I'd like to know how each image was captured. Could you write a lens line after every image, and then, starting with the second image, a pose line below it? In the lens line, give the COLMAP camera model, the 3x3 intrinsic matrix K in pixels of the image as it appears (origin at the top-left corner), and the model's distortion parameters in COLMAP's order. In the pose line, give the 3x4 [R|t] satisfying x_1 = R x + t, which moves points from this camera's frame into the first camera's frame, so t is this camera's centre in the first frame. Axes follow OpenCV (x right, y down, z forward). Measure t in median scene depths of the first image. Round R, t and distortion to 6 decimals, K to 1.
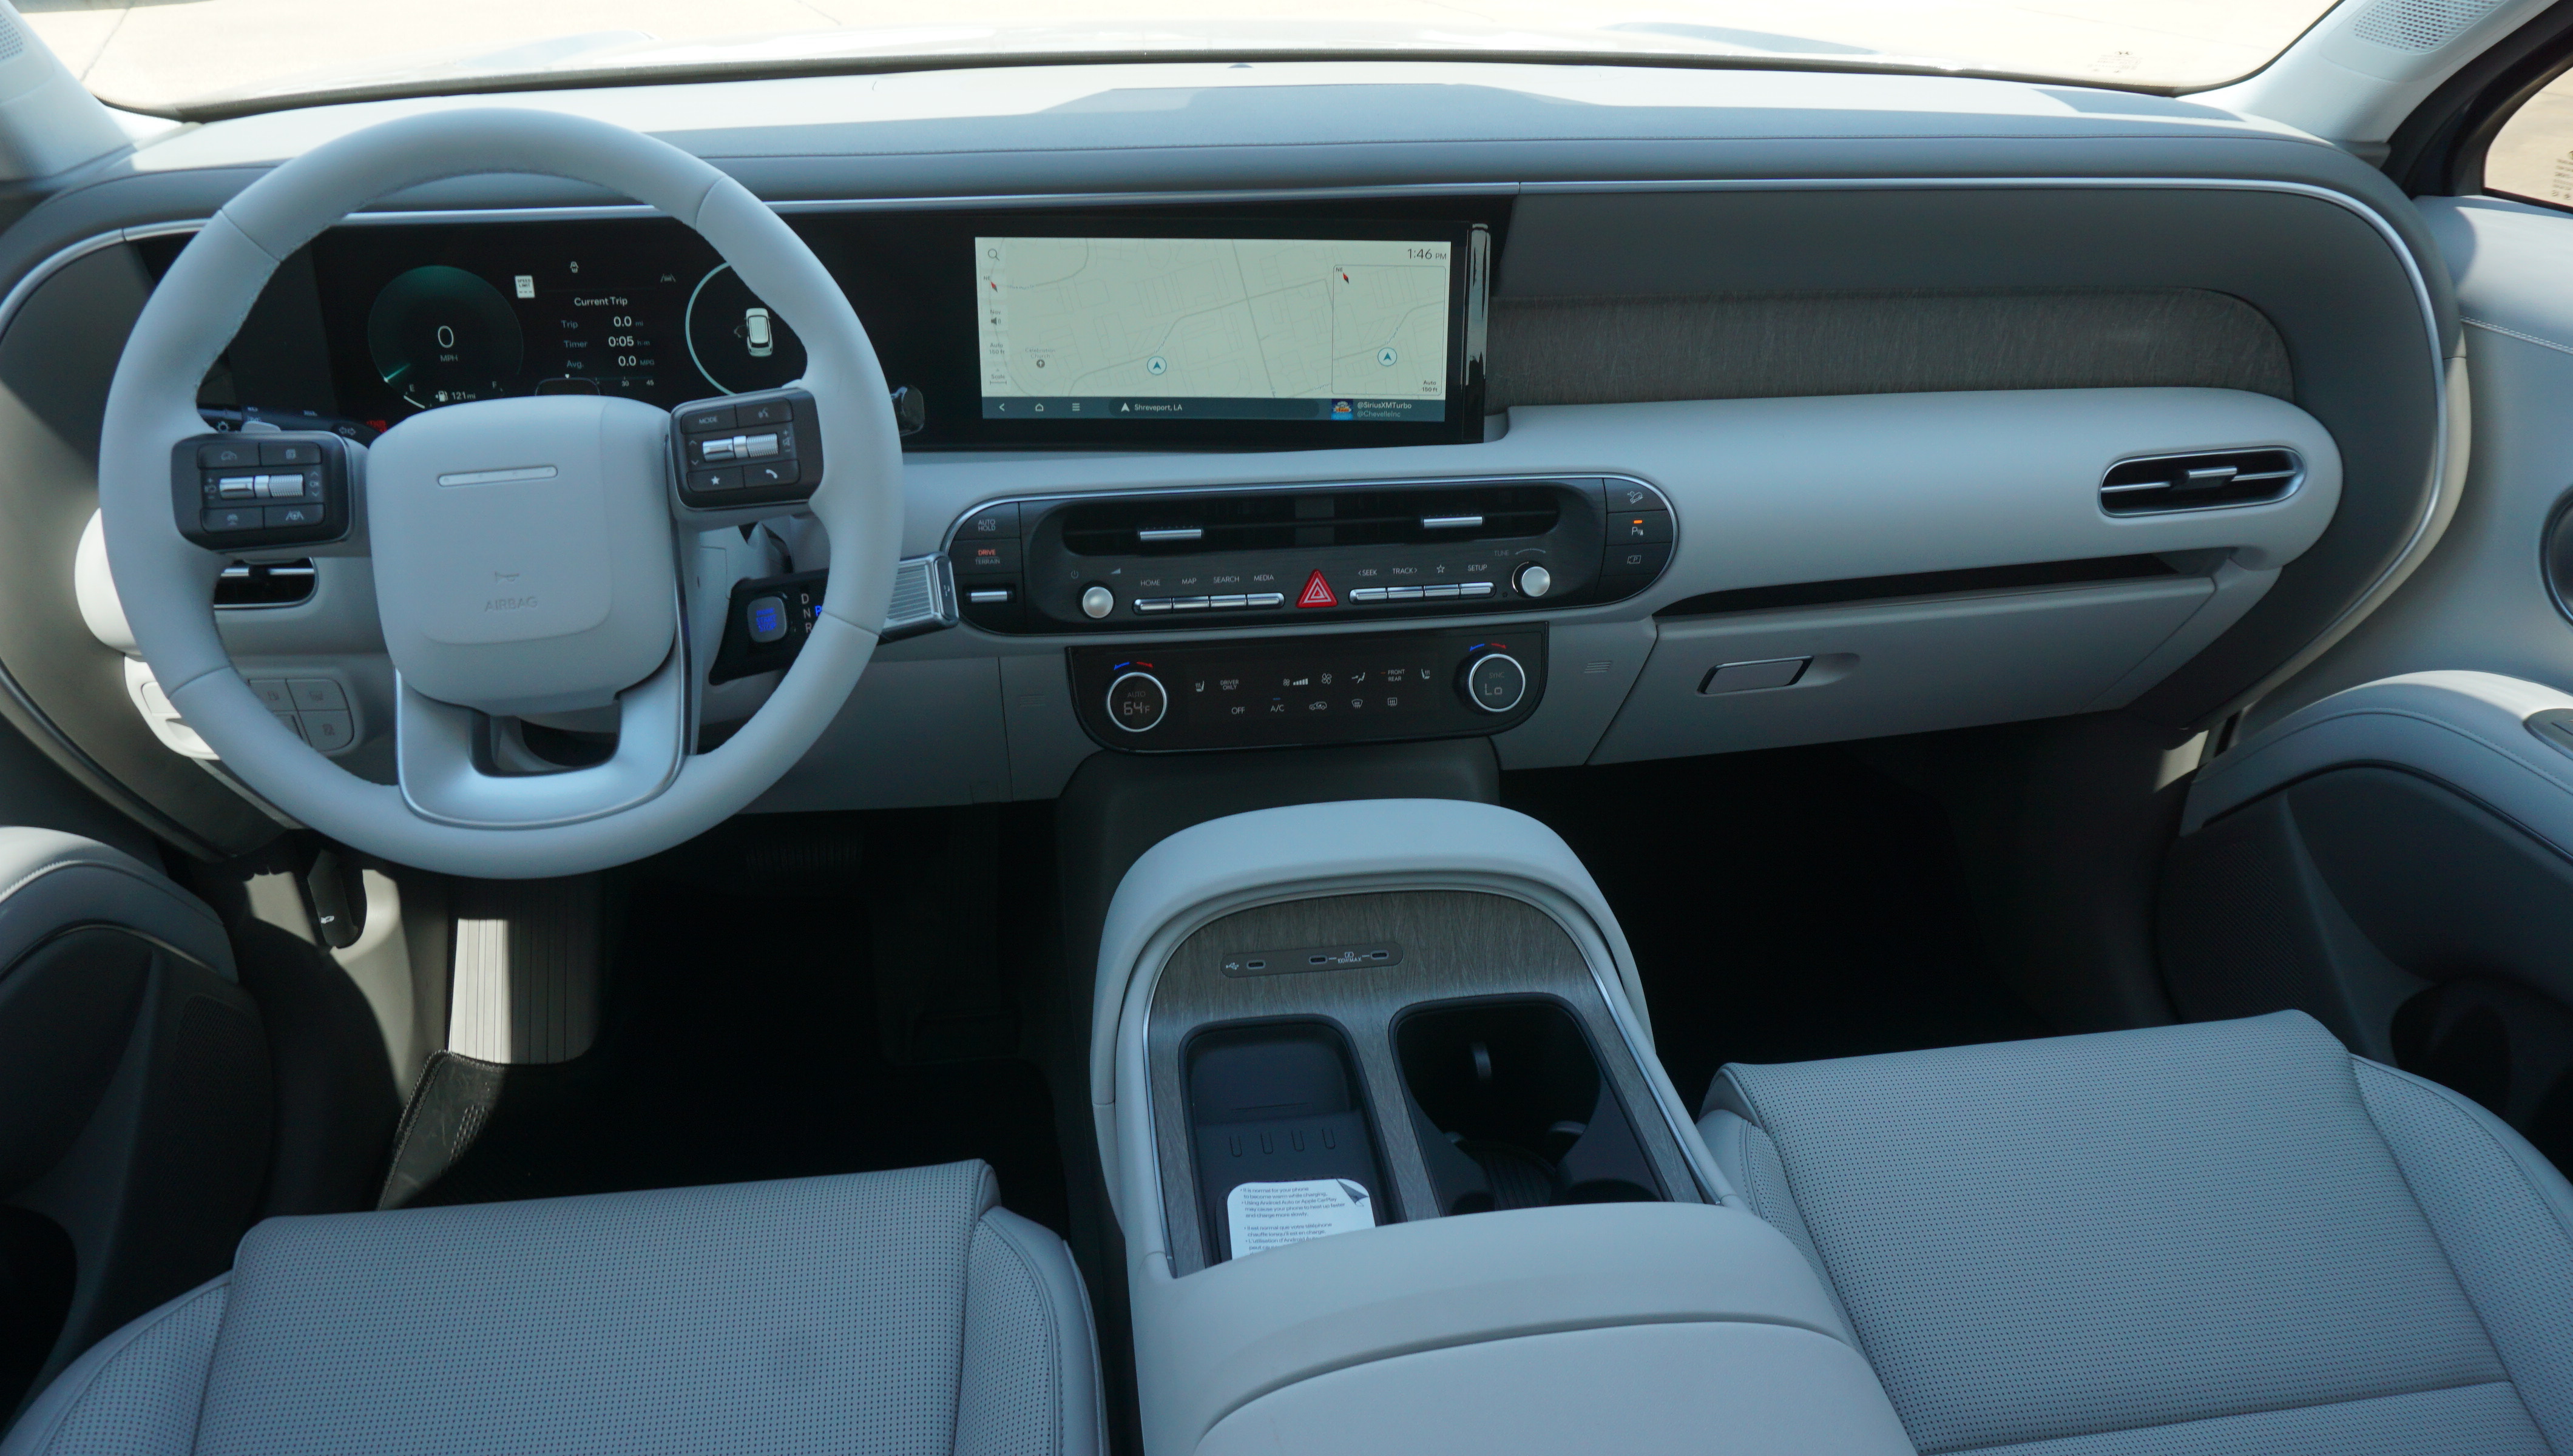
lens RADIAL K [[1739.0, 0, 1277.9], [0, 1739.0, 709.6], [0, 0, 1]] dist [-0.042589, 0.027562]
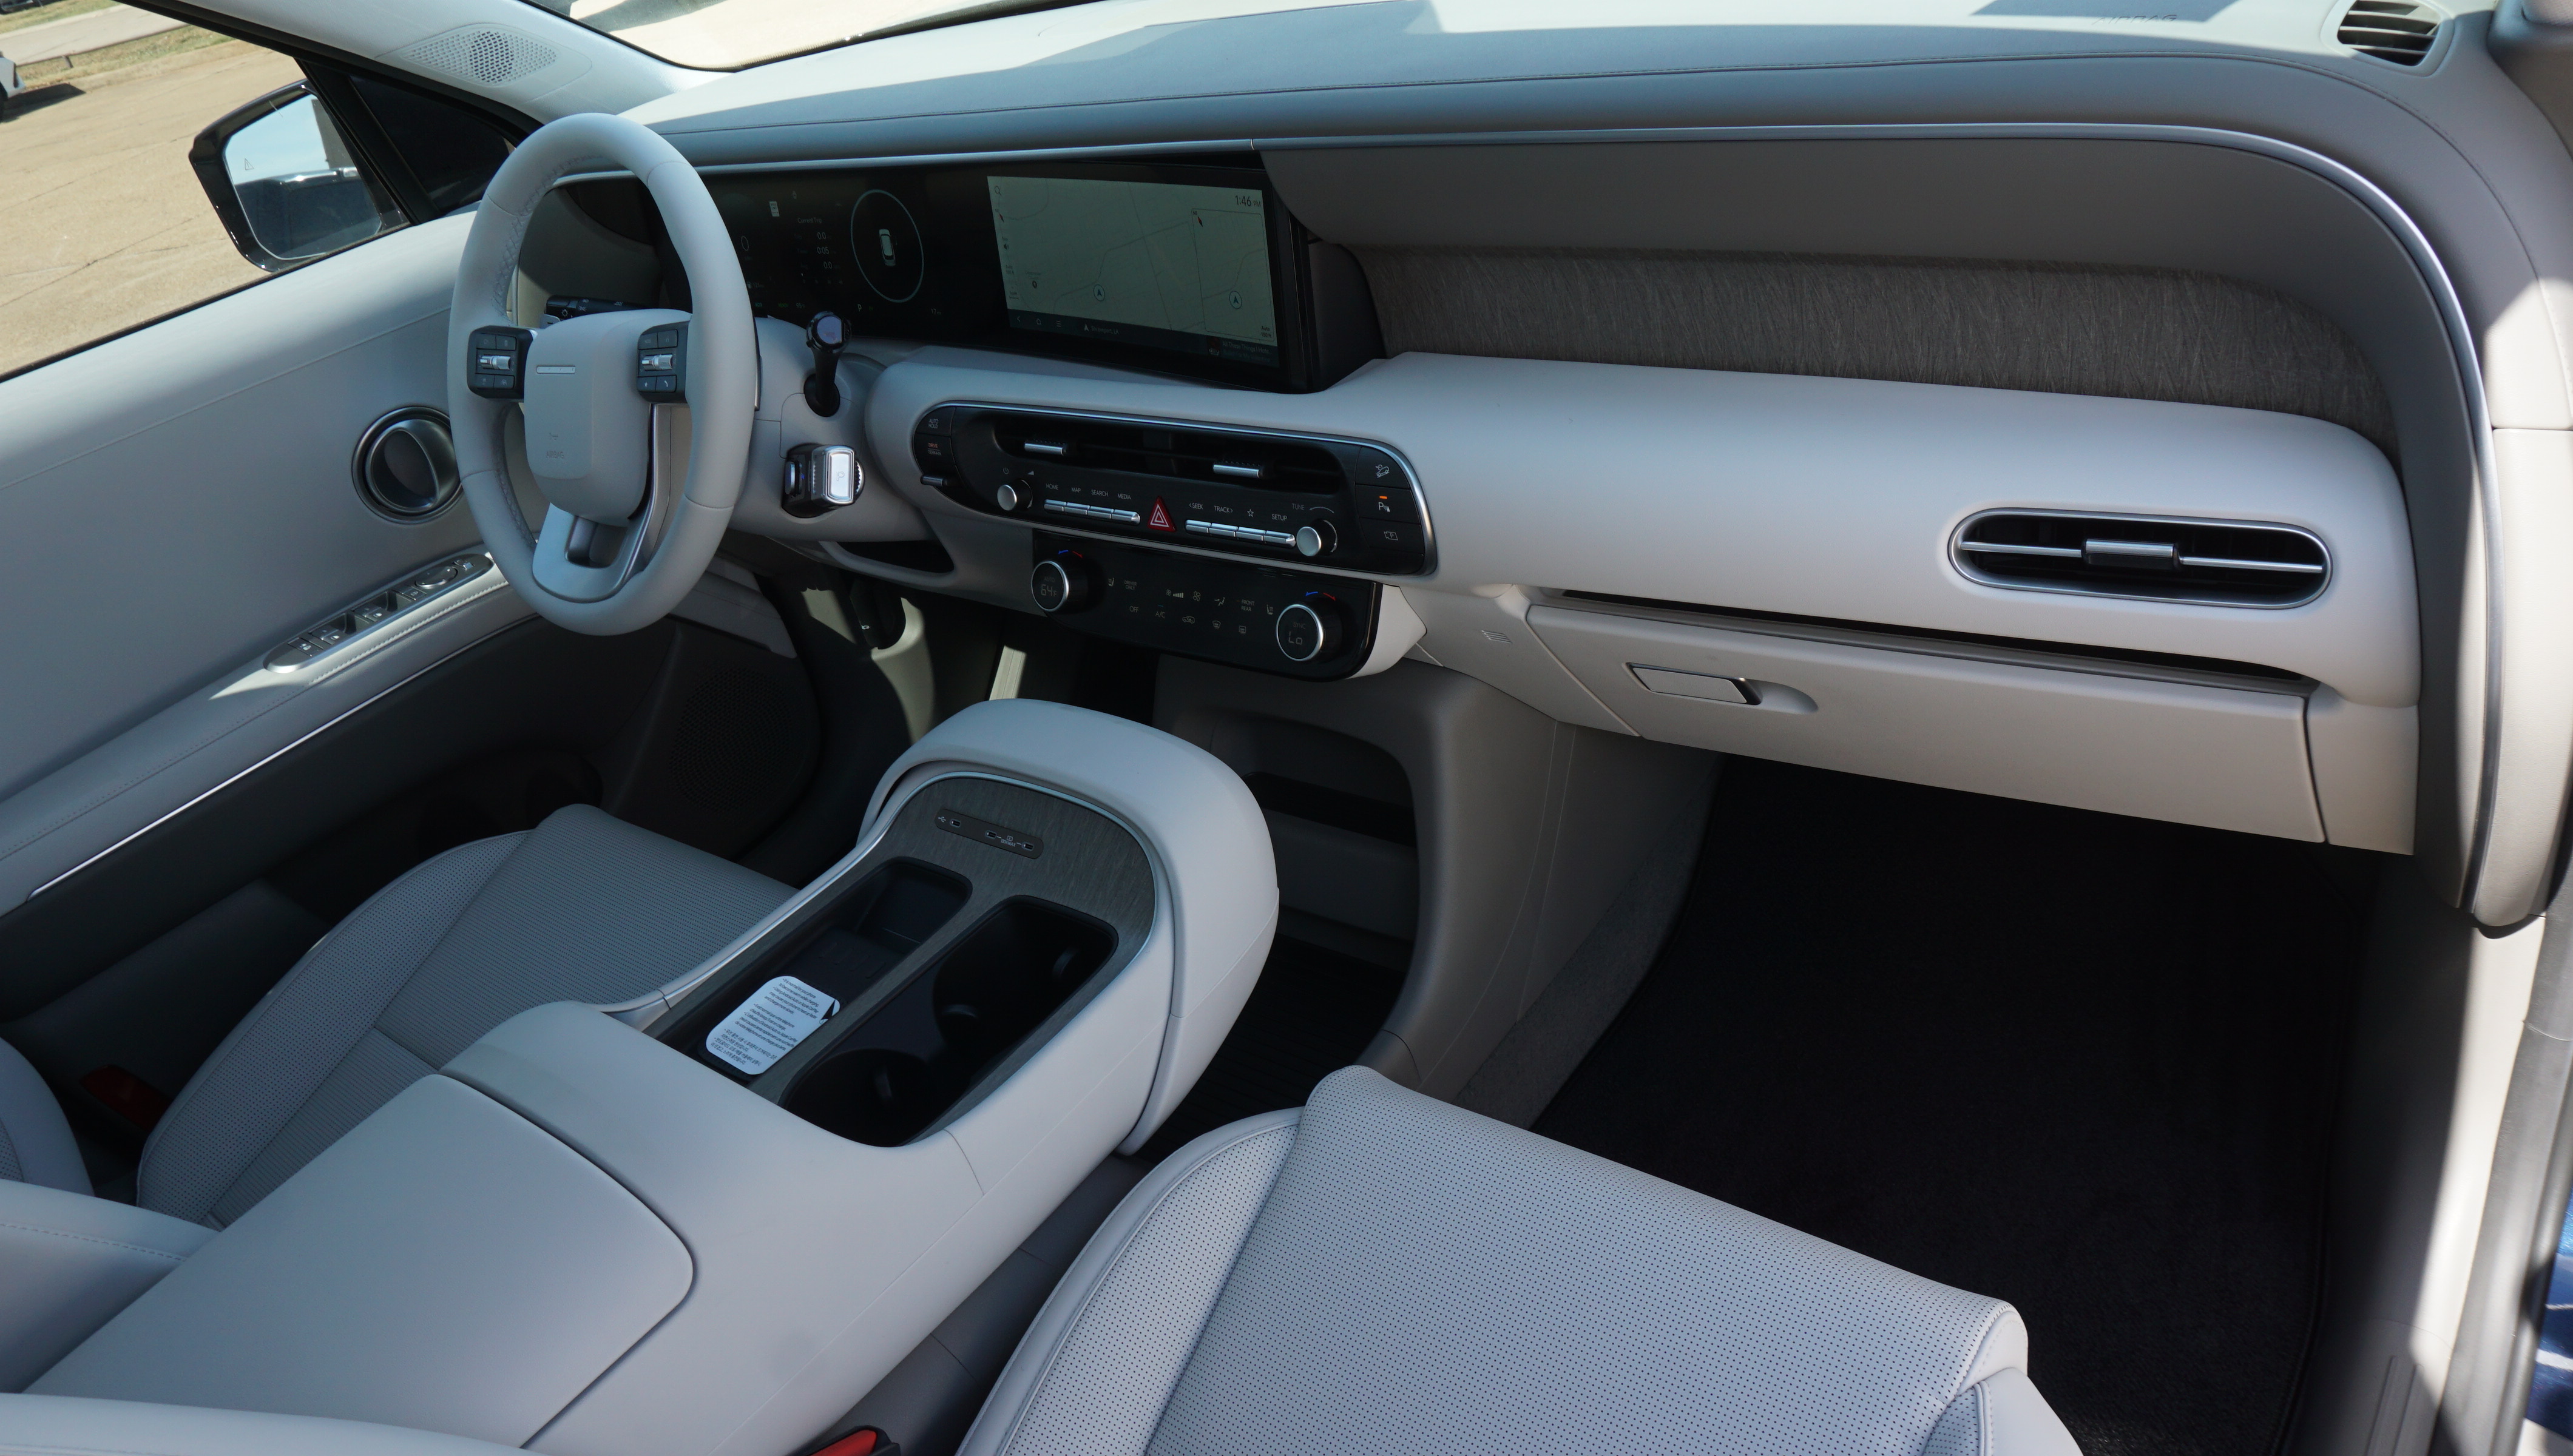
lens RADIAL K [[1739.0, 0, 1284.3], [0, 1739.0, 722.9], [0, 0, 1]] dist [-0.042589, 0.027562]
pose [[0.686243, 0.240023, -0.686629, 0.843011], [-0.132750, 0.969460, 0.206217, -0.175559], [0.715156, -0.050365, 0.697148, 0.292432]]
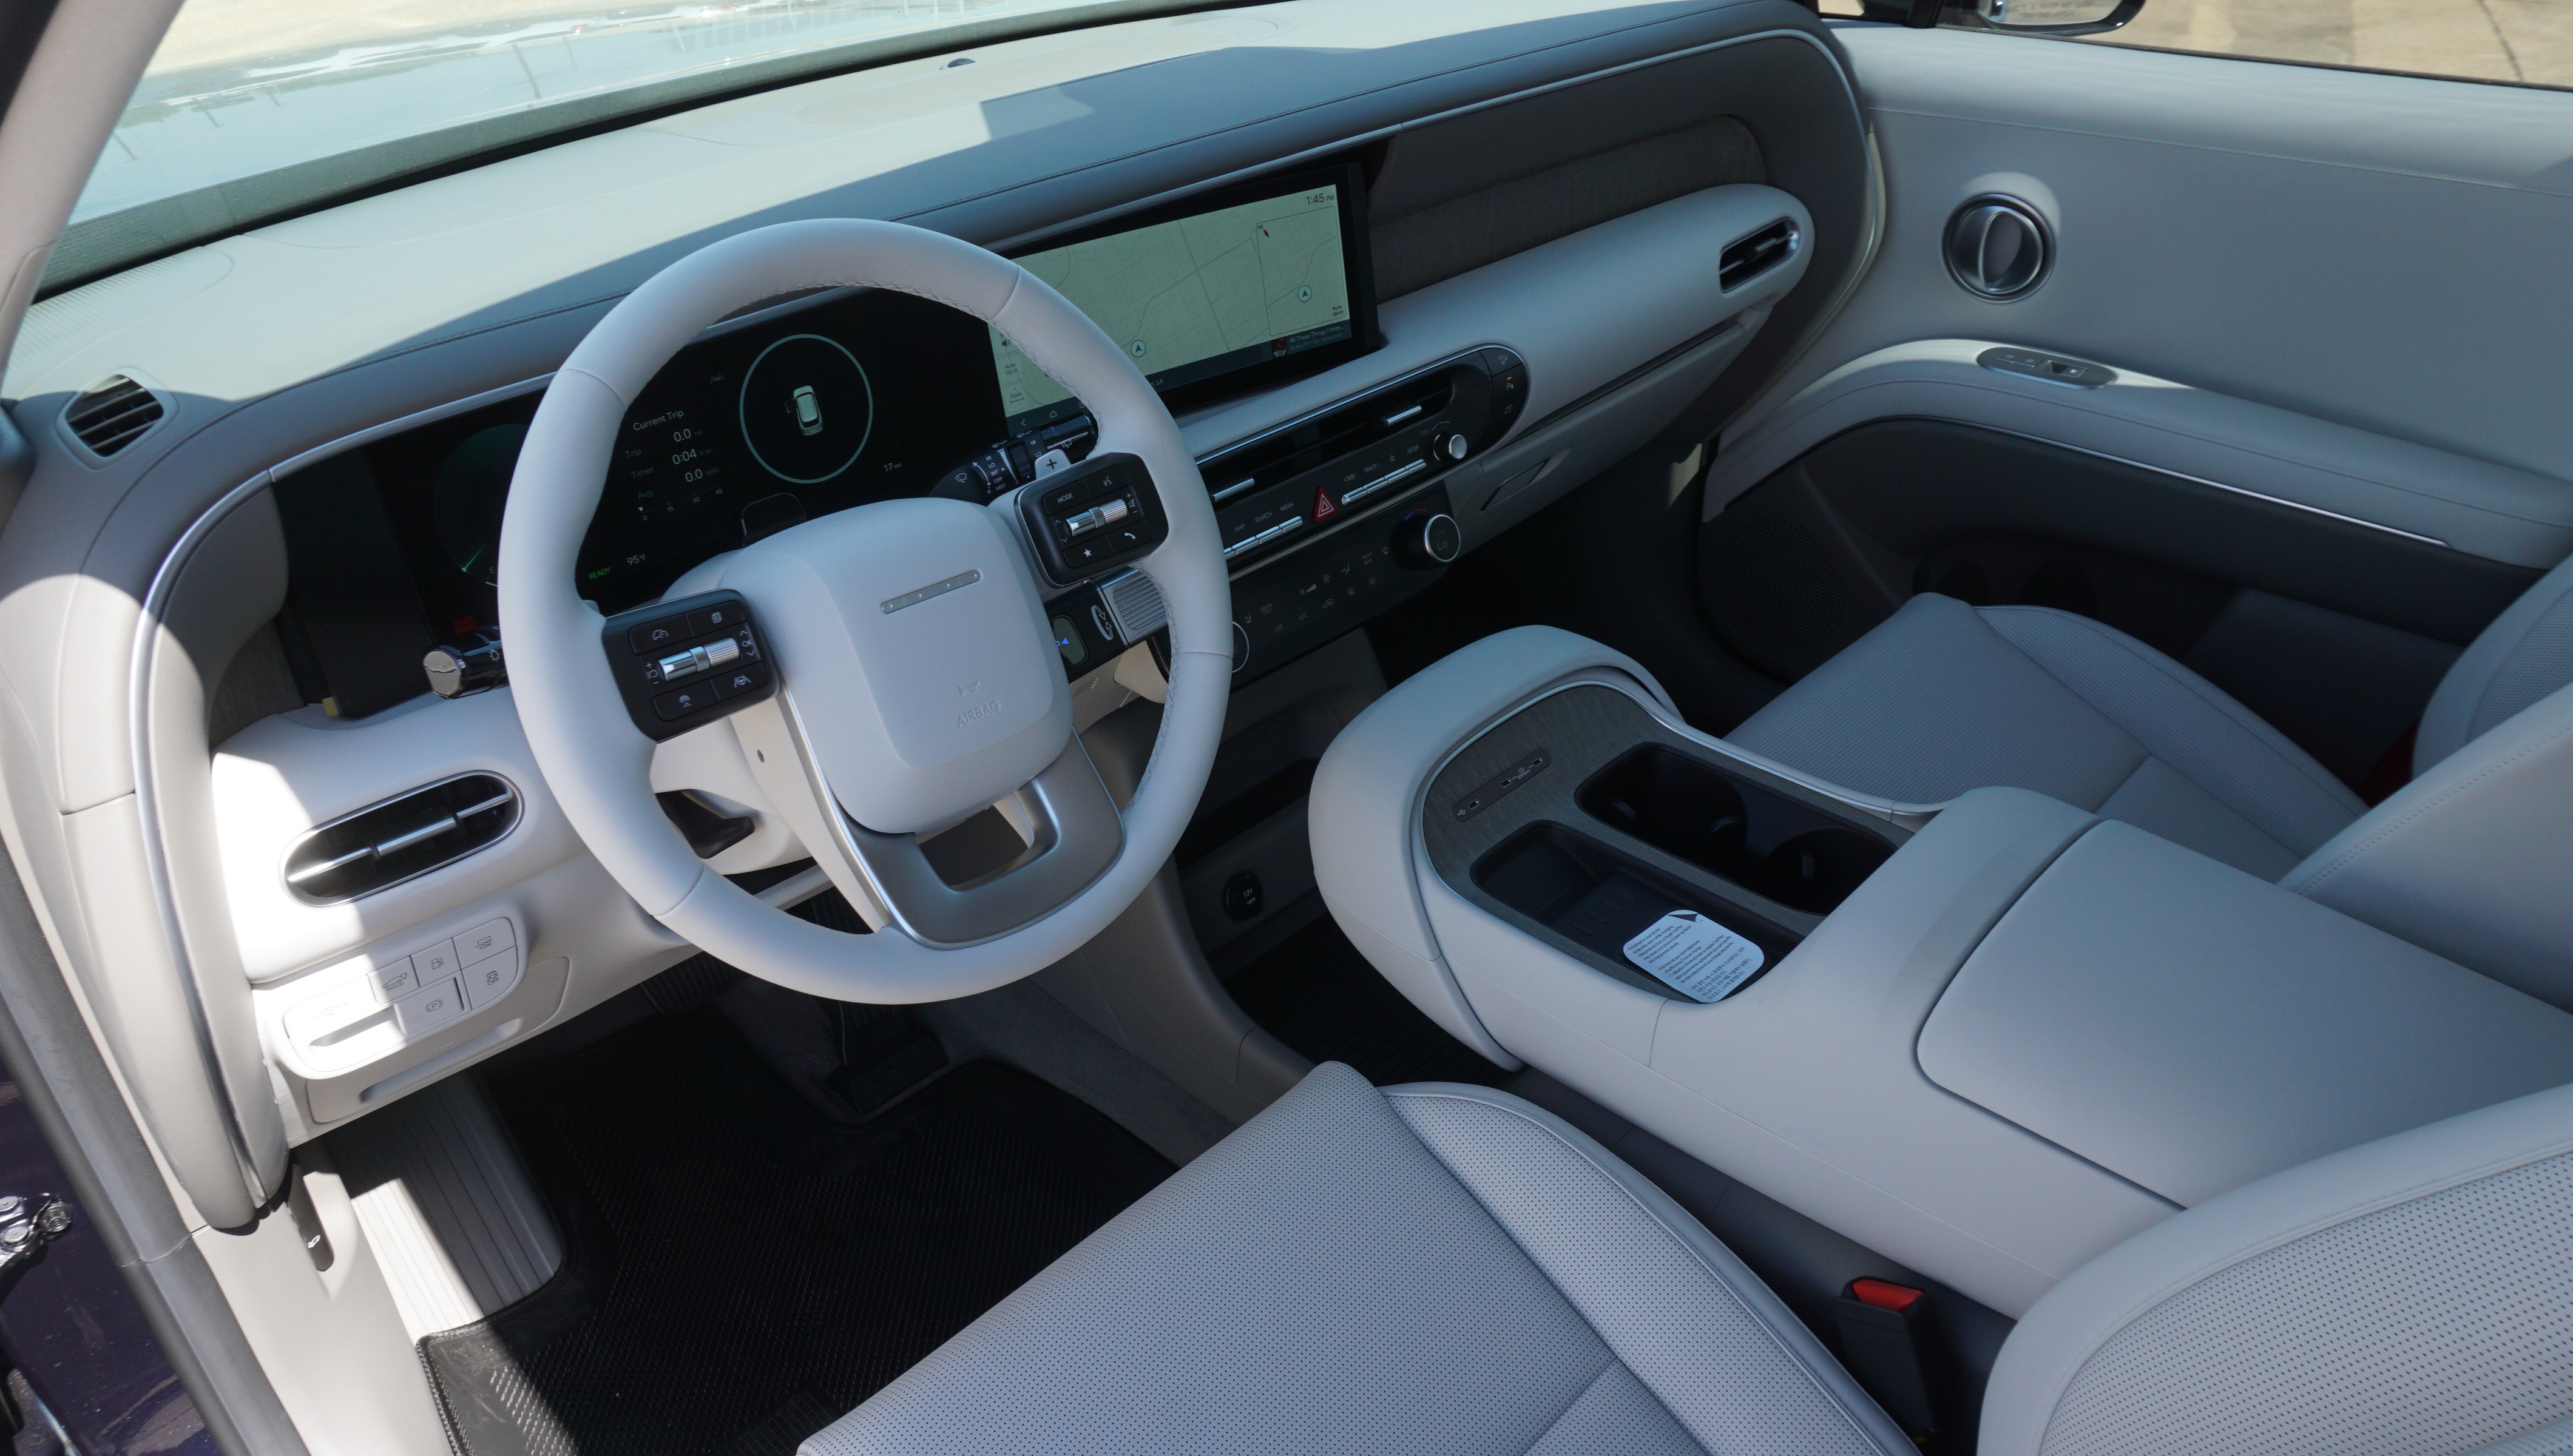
lens RADIAL K [[1739.0, 0, 1276.0], [0, 1739.0, 736.4], [0, 0, 1]] dist [-0.042589, 0.027562]
pose [[0.797027, -0.348259, 0.493421, -0.618086], [0.314514, 0.936814, 0.153170, -0.110011], [-0.515586, 0.033107, 0.856198, 0.036332]]
